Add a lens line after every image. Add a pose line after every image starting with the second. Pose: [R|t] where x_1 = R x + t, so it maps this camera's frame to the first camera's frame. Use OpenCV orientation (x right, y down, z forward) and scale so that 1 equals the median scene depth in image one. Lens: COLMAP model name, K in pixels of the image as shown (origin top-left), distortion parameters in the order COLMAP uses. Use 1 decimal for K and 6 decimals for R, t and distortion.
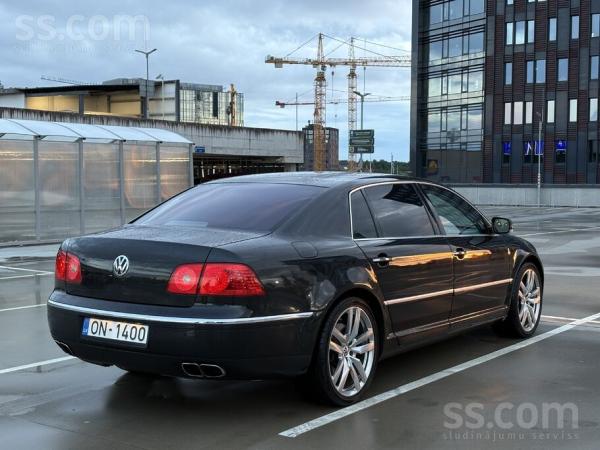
lens RADIAL K [[899.3, 0, 300.0], [0, 899.3, 225.0], [0, 0, 1]] dist [0.000593, -0.006985]
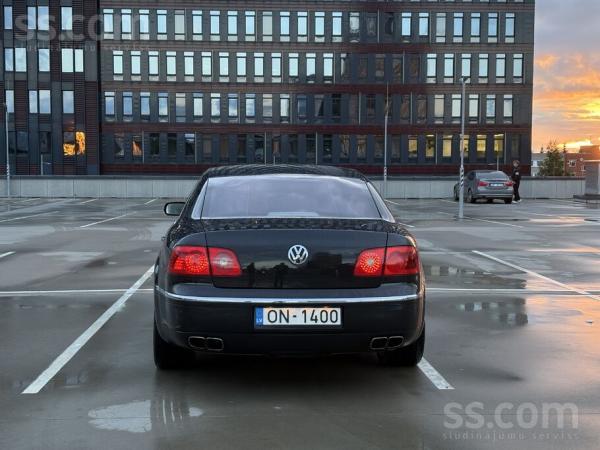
lens RADIAL K [[925.0, 0, 300.0], [0, 925.0, 225.0], [0, 0, 1]] dist [0.046818, 0.007405]
pose [[0.791176, -0.032591, 0.610719, -0.856181], [0.027563, 0.999465, 0.017629, -0.008794], [-0.610967, 0.002885, 0.791651, 0.139659]]
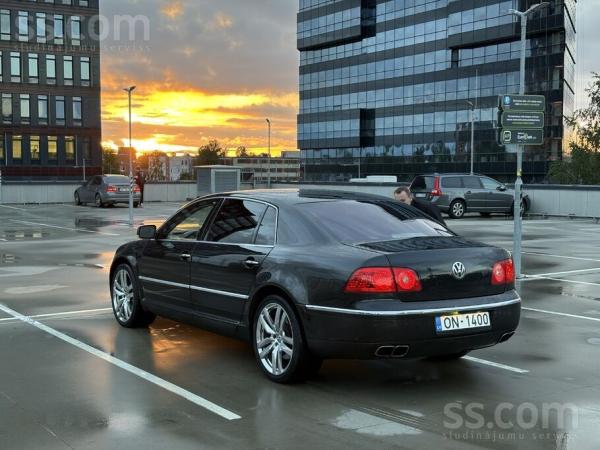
lens RADIAL K [[925.0, 0, 300.0], [0, 925.0, 225.0], [0, 0, 1]] dist [0.046818, 0.007405]
pose [[0.387967, -0.050163, 0.920307, -1.467932], [0.041785, 0.998448, 0.036807, -0.073783], [-0.920726, 0.024176, 0.389461, 0.697183]]
